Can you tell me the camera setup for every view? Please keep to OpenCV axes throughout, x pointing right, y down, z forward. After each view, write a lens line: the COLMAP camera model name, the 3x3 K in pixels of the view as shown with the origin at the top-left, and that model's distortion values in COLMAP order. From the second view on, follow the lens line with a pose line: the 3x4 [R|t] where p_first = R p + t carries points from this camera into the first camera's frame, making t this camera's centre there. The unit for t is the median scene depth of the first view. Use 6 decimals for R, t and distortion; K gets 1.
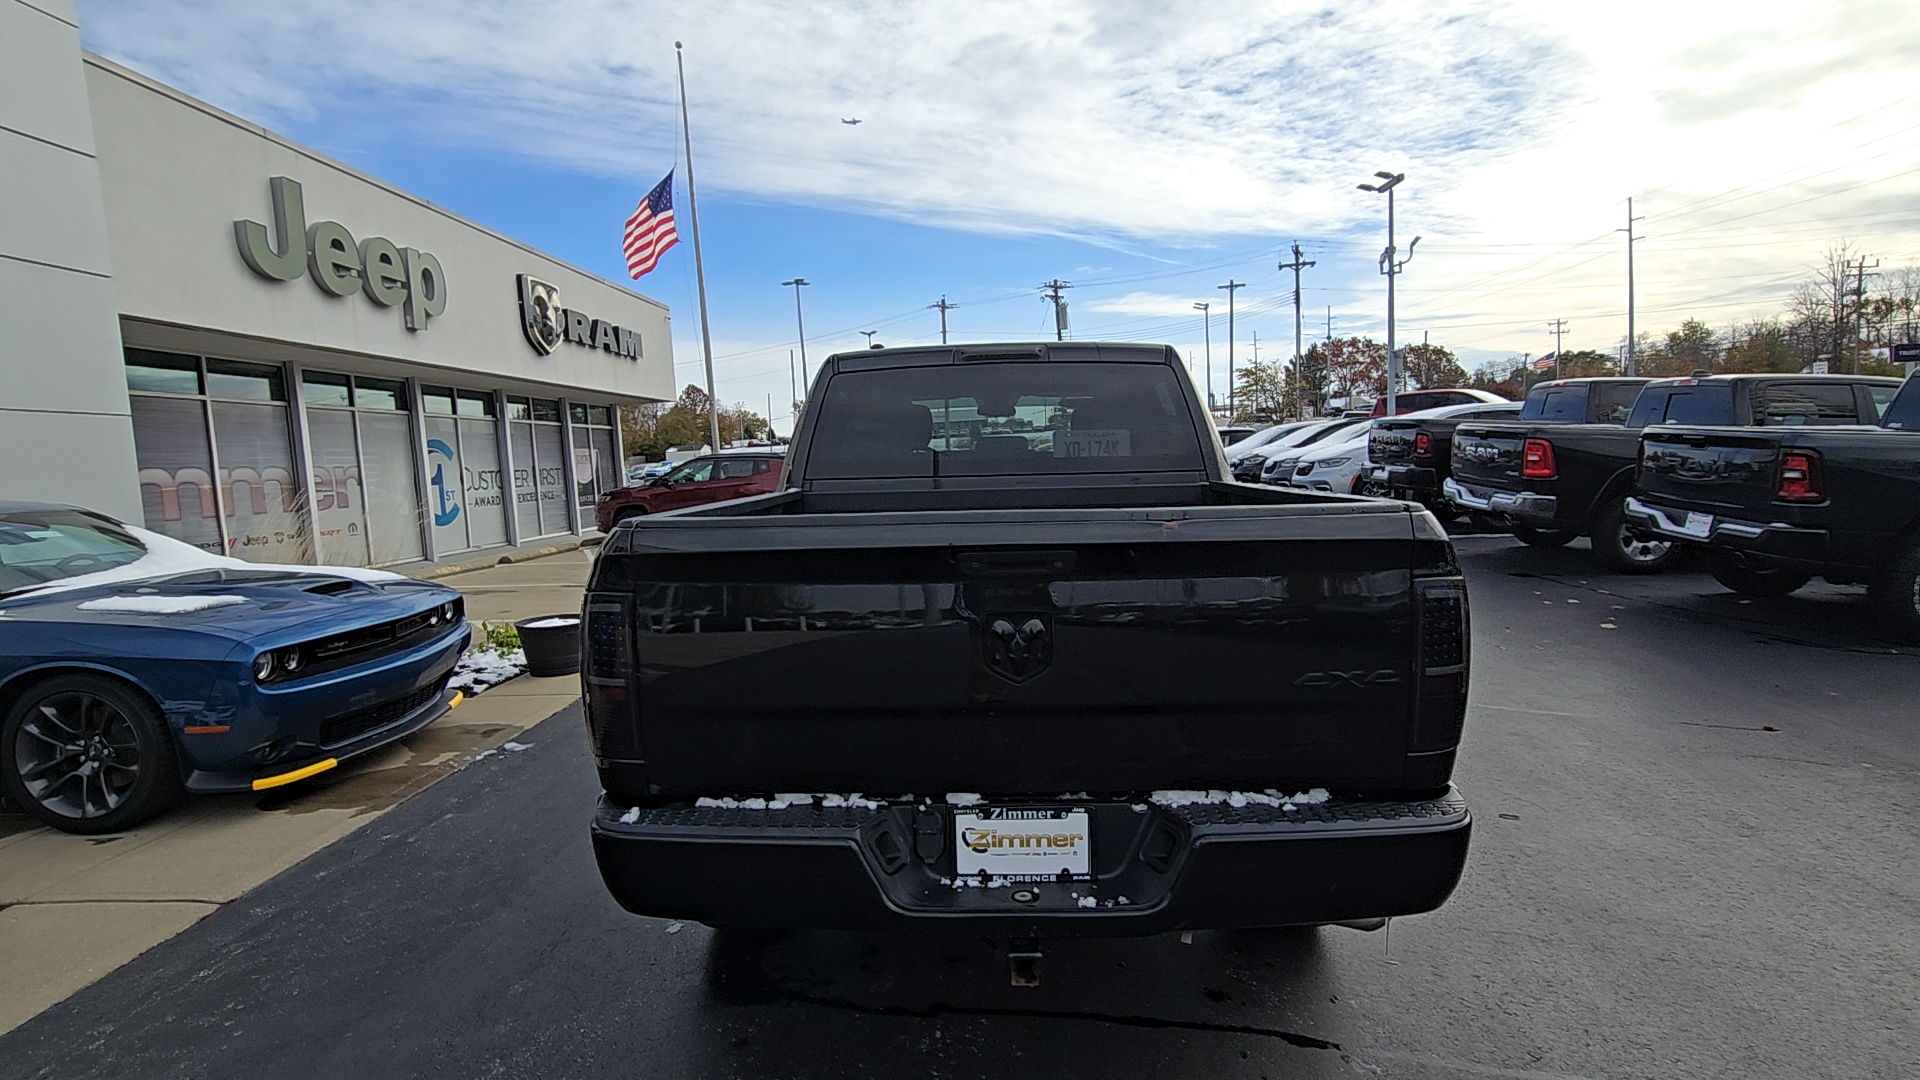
lens RADIAL K [[956.8, 0, 946.6], [0, 956.8, 552.4], [0, 0, 1]] dist [-0.000914, -0.000493]
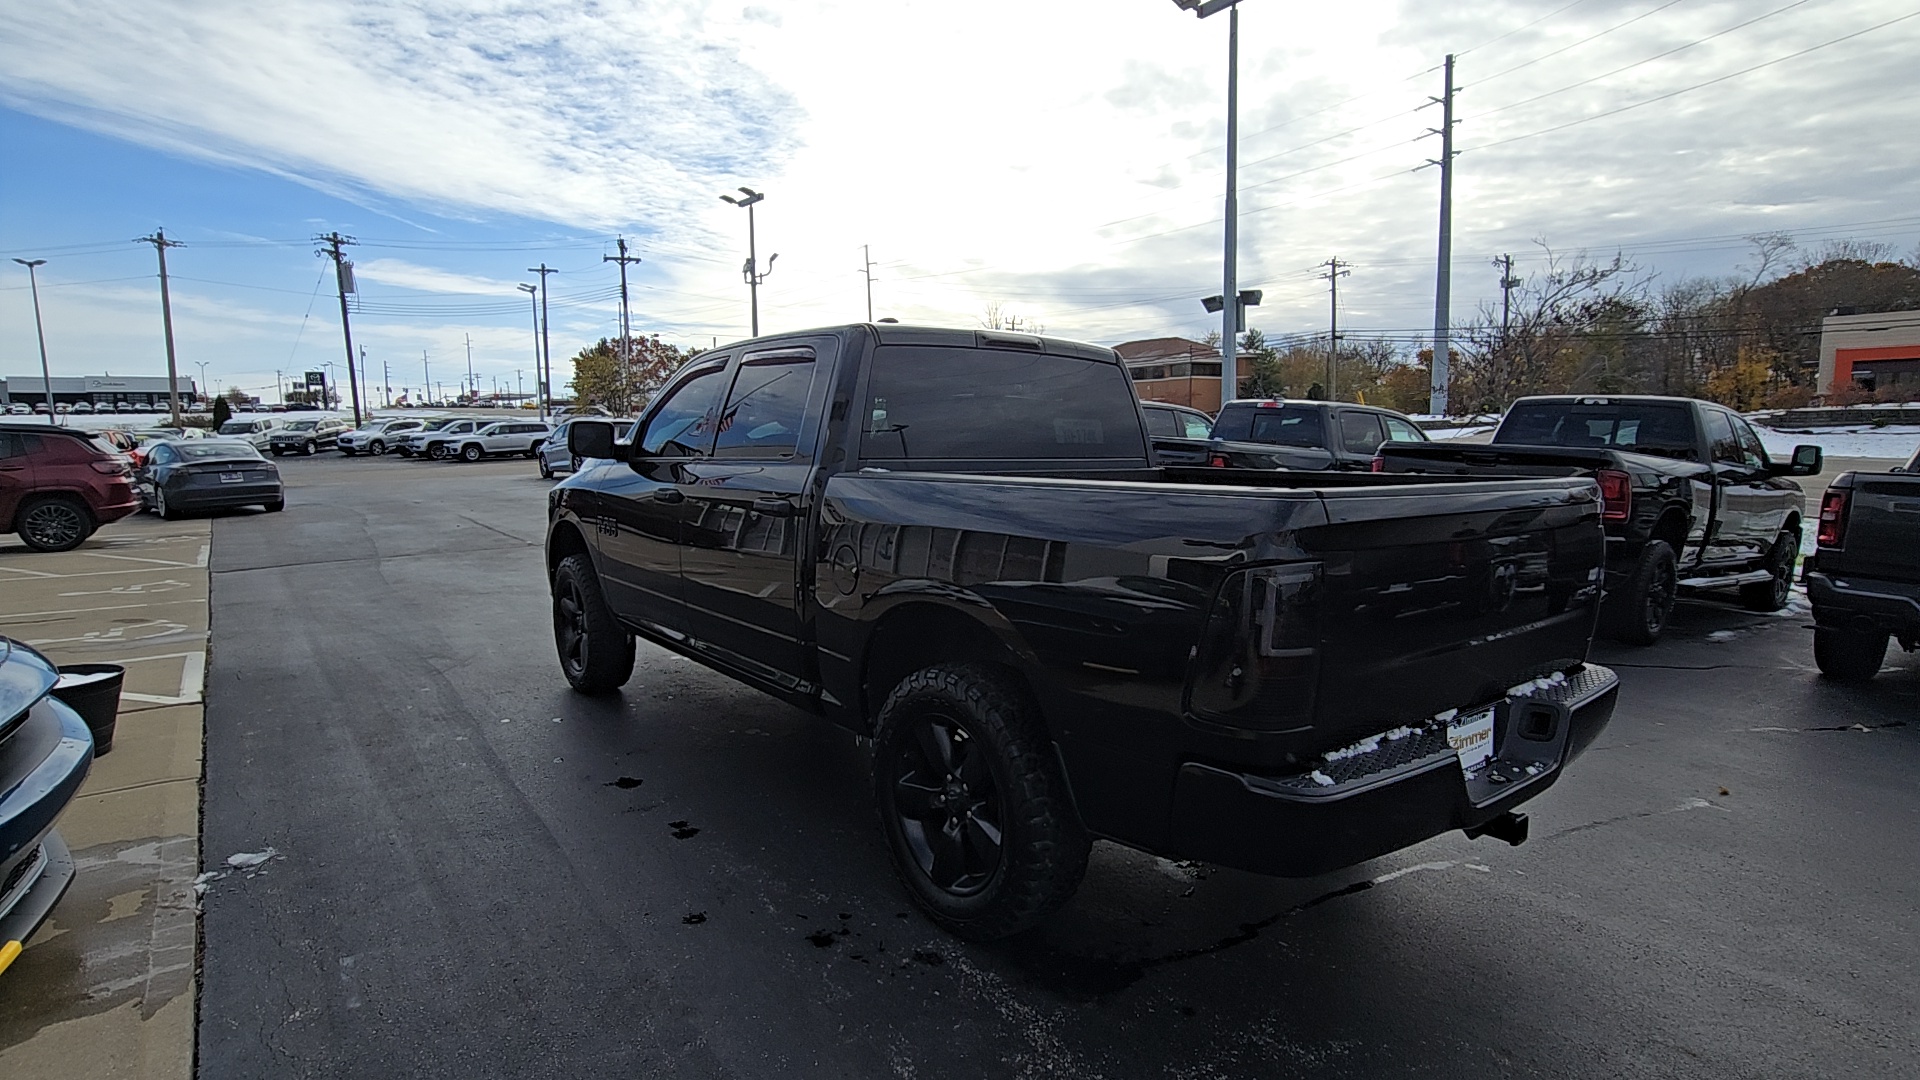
lens RADIAL K [[956.8, 0, 944.7], [0, 956.8, 577.9], [0, 0, 1]] dist [-0.000914, -0.000493]
pose [[0.756593, -0.061801, 0.650959, -0.177654], [0.040975, 0.998048, 0.047129, -0.002328], [-0.652601, -0.008984, 0.757648, 0.061911]]
